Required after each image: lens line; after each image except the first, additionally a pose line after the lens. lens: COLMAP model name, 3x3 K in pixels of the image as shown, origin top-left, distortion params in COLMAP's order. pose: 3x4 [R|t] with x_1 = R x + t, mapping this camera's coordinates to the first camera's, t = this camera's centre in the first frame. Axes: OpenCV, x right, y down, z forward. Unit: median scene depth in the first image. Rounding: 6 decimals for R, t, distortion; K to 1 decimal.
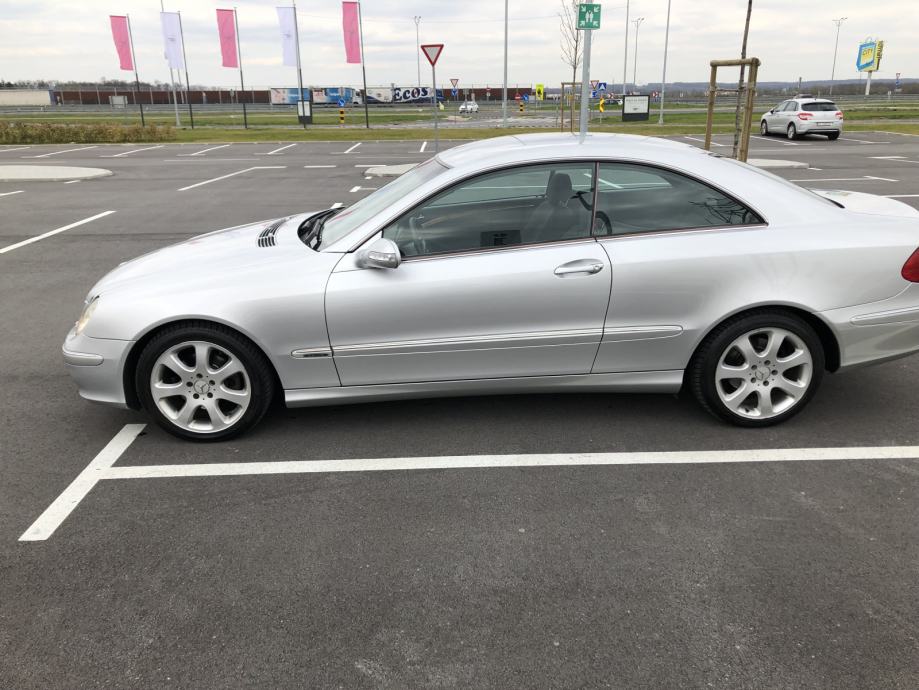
lens RADIAL K [[733.5, 0, 458.6], [0, 733.5, 342.5], [0, 0, 1]] dist [0.016325, 0.005255]
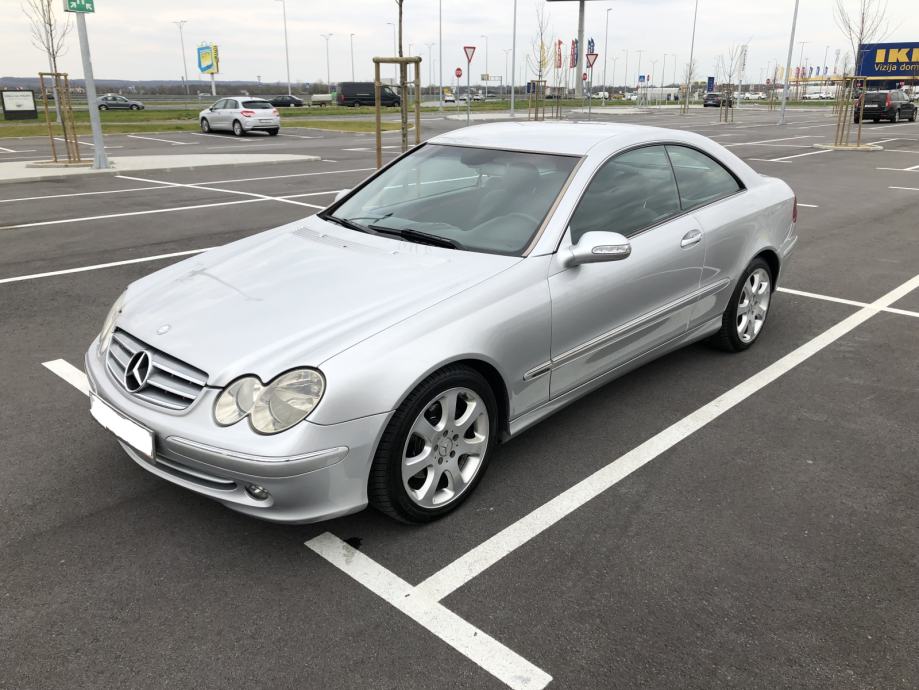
lens RADIAL K [[733.5, 0, 456.3], [0, 733.5, 346.1], [0, 0, 1]] dist [0.016325, 0.005255]
pose [[0.720689, -0.214513, 0.659236, -0.167284], [0.210204, 0.973773, 0.087064, -0.022220], [-0.660622, 0.075828, 0.746879, 0.079249]]
